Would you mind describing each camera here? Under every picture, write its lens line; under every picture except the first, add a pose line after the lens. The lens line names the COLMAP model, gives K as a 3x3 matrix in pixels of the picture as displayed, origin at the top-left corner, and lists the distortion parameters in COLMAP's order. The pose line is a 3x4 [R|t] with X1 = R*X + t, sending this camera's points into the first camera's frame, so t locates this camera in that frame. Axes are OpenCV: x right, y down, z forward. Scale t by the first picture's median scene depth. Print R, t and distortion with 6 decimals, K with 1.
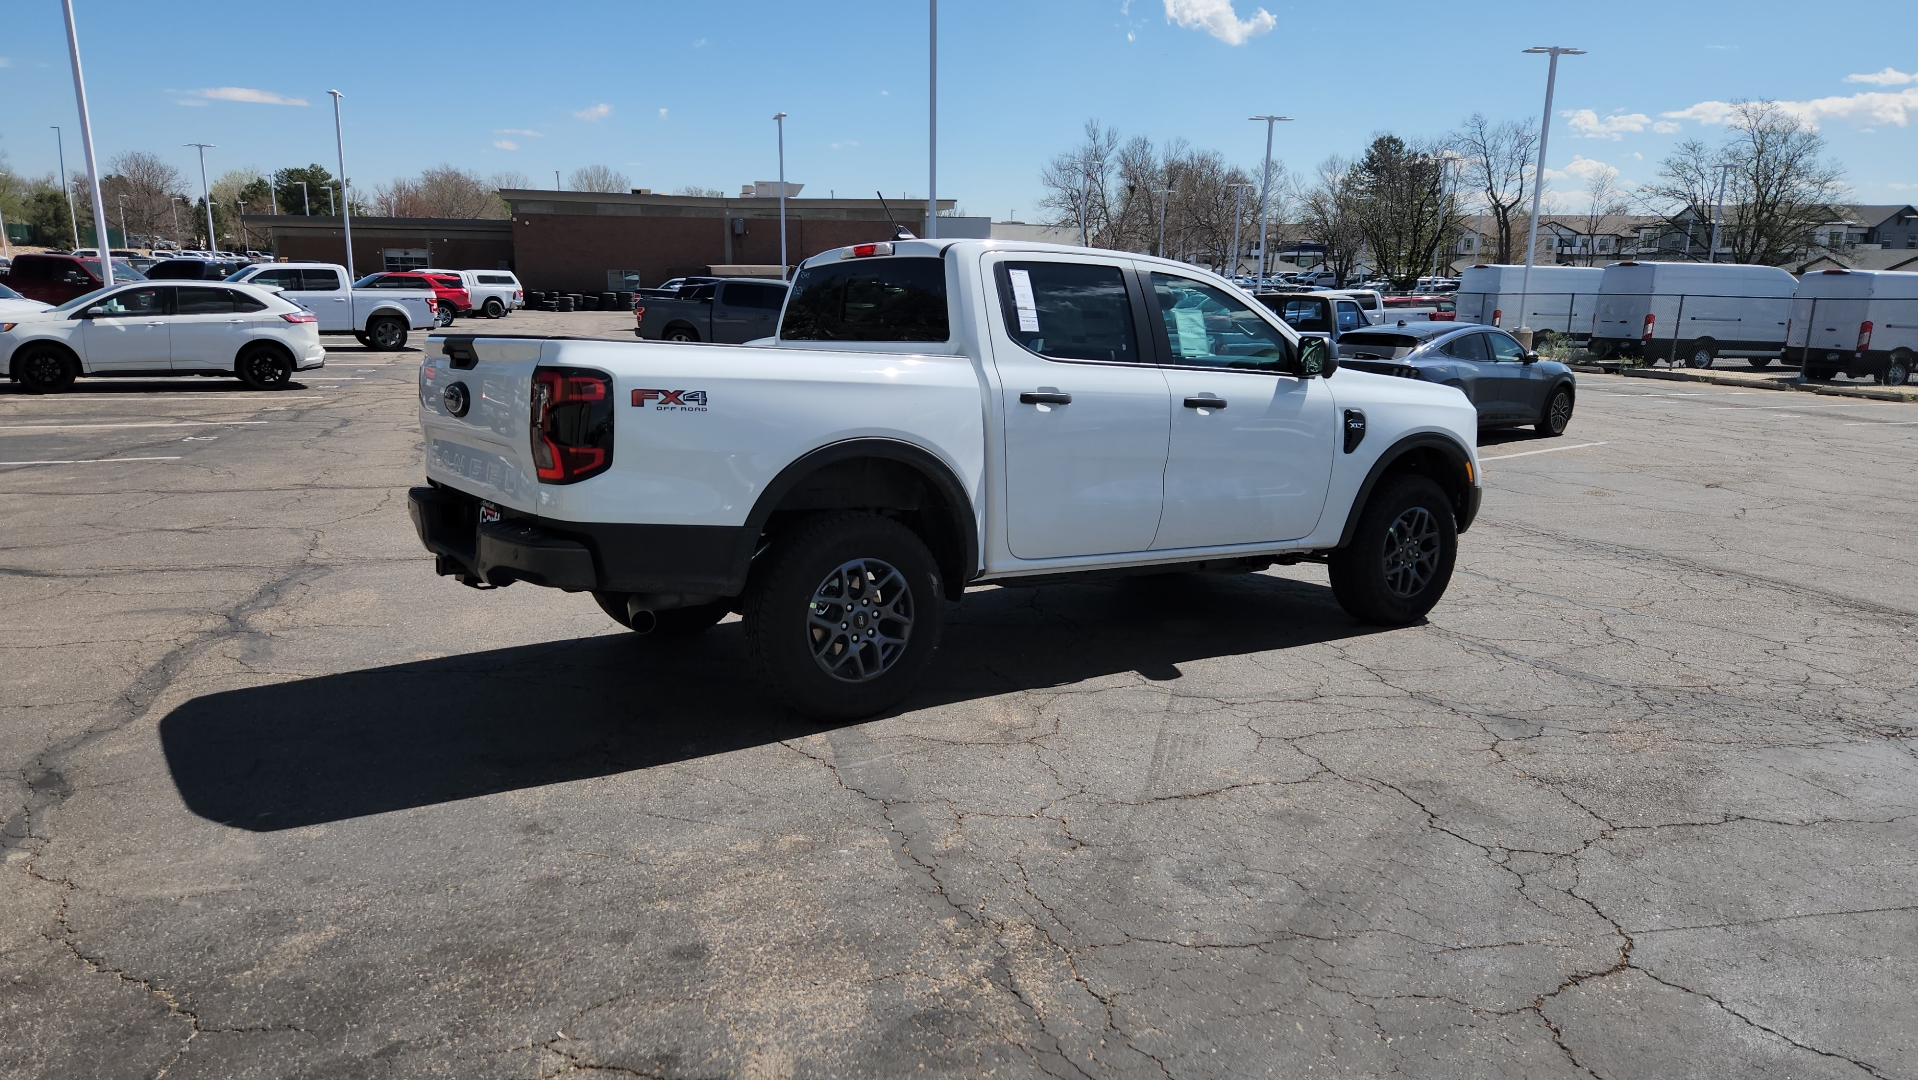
lens RADIAL K [[1282.4, 0, 922.1], [0, 1282.4, 537.2], [0, 0, 1]] dist [0.070885, -0.059225]
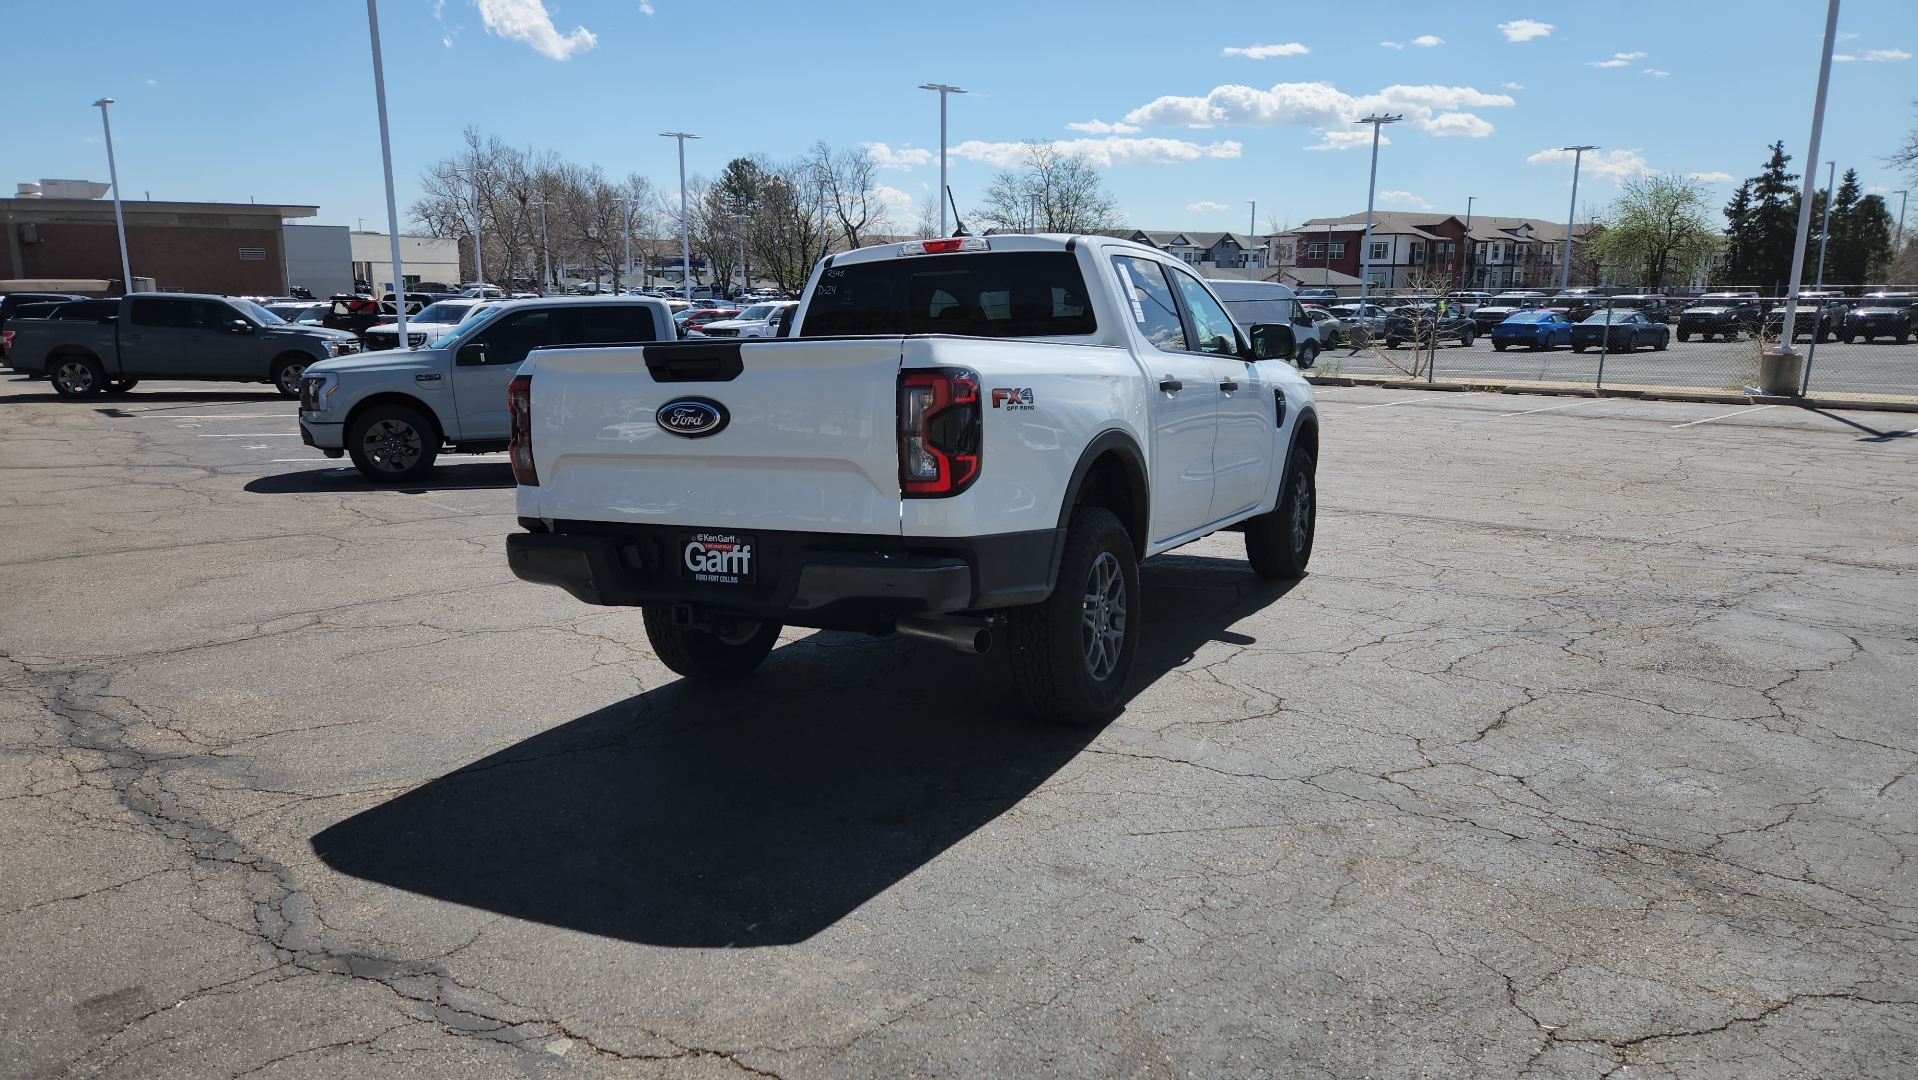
lens RADIAL K [[1282.4, 0, 922.1], [0, 1282.4, 537.2], [0, 0, 1]] dist [0.070885, -0.059225]
pose [[0.885496, -0.100260, 0.453701, -0.470773], [0.105352, 0.994335, 0.014115, -0.018614], [-0.452546, 0.035300, 0.891042, 0.139322]]
